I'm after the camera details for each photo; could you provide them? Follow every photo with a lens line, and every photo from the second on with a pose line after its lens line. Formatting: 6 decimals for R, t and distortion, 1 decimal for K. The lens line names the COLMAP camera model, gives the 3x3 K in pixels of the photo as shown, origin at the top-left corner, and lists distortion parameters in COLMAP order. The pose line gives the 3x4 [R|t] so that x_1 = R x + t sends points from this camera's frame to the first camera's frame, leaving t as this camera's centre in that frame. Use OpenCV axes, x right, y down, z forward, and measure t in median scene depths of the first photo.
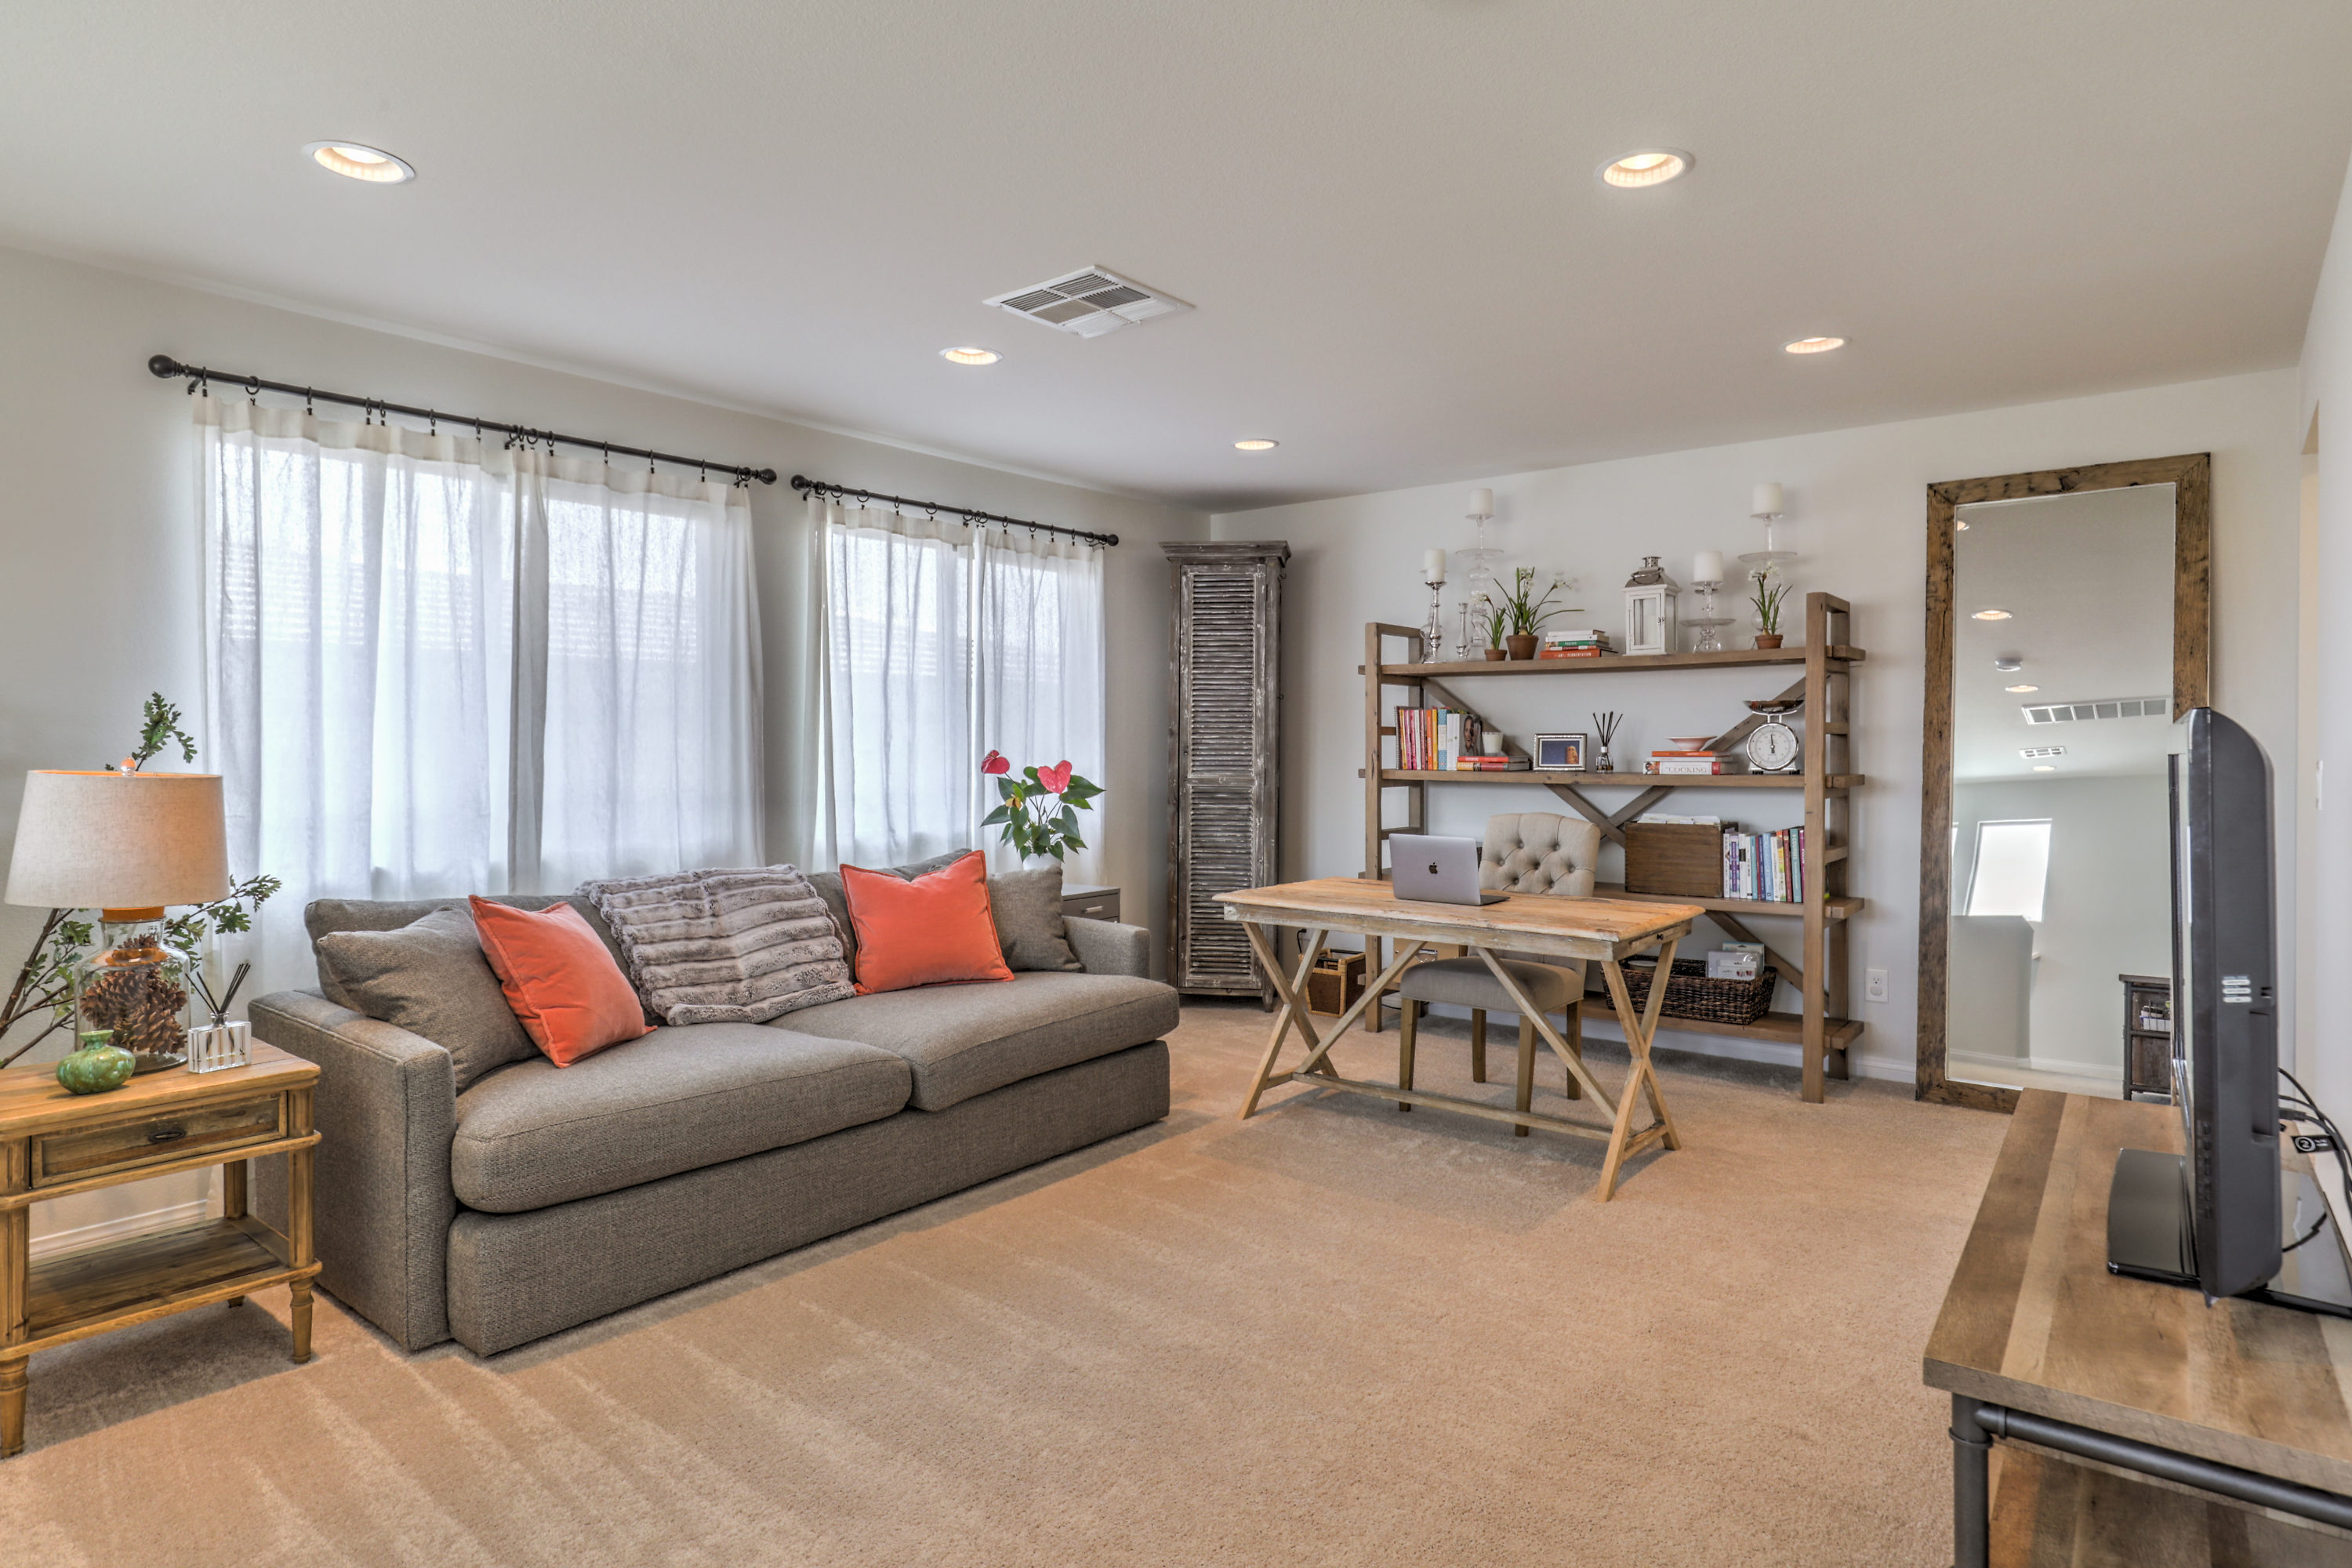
lens RADIAL K [[1326.3, 0, 1178.4], [0, 1326.3, 739.6], [0, 0, 1]] dist [-0.000138, 0.000426]
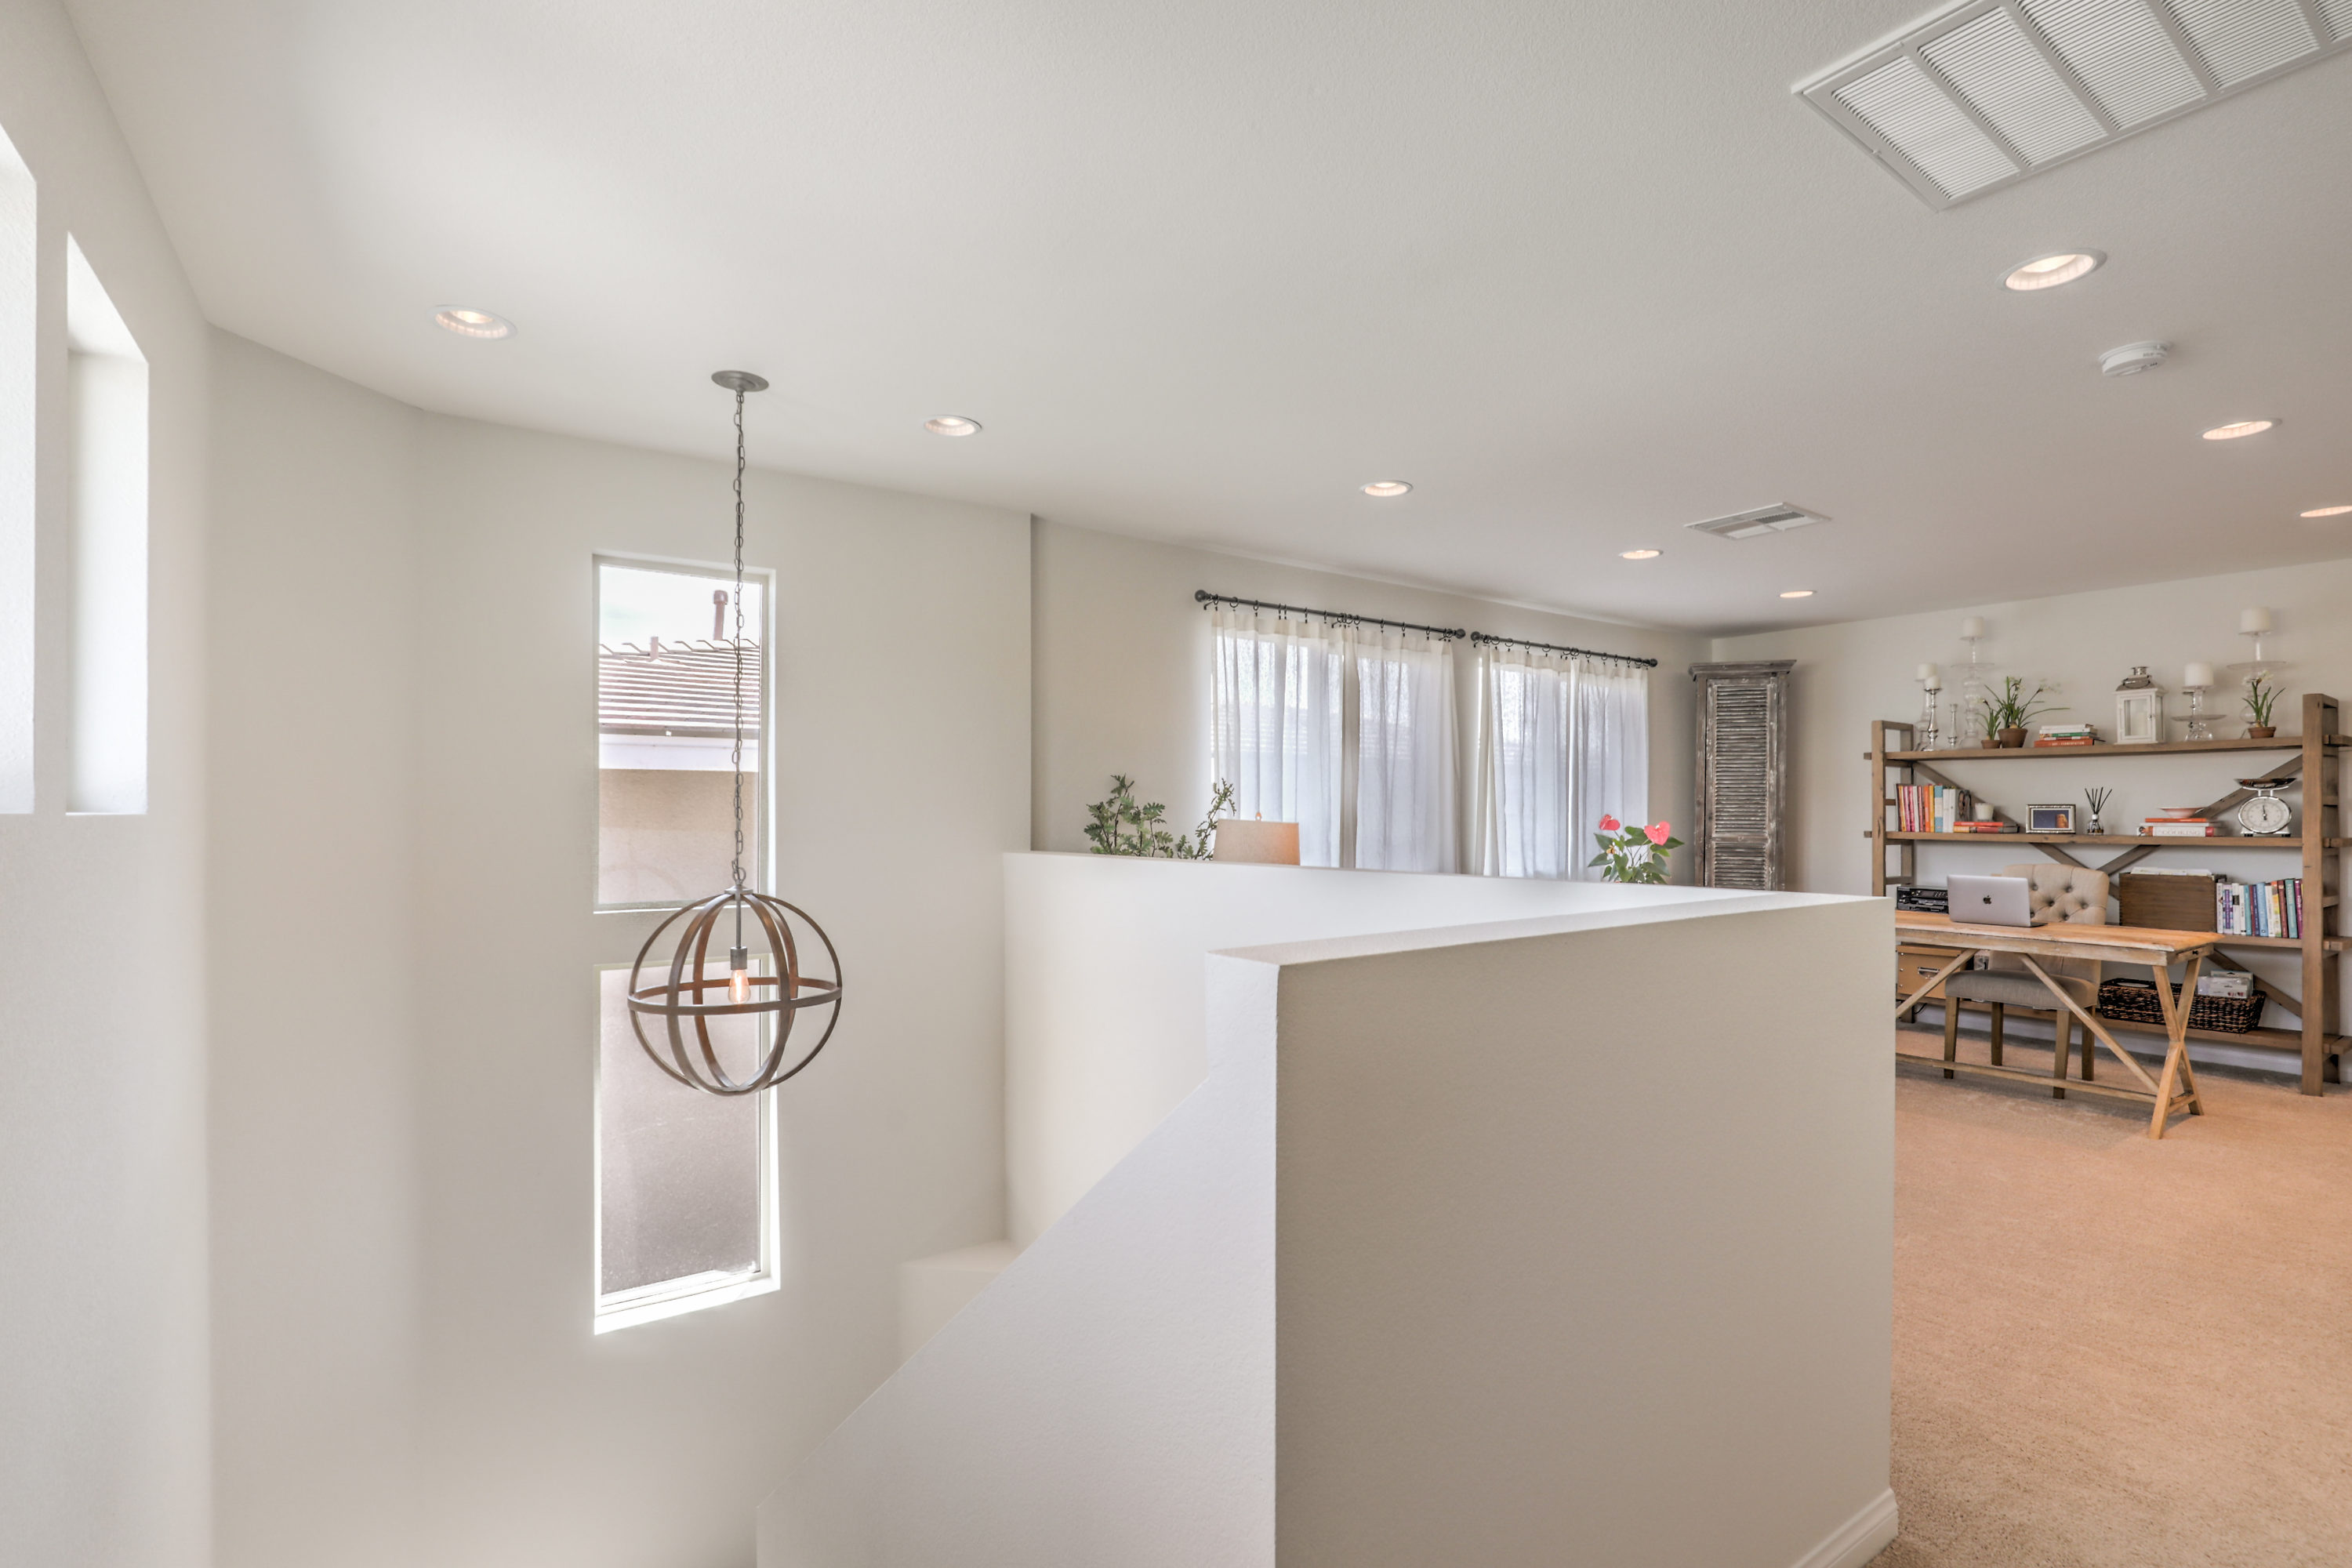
lens RADIAL K [[1098.9, 0, 1177.5], [0, 1098.9, 794.0], [0, 0, 1]] dist [-0.033328, 0.012749]
pose [[0.957007, 0.000396, -0.290064, -0.236761], [-0.004821, 0.999883, -0.014542, 0.005002], [0.290025, 0.015315, 0.956897, -0.272825]]
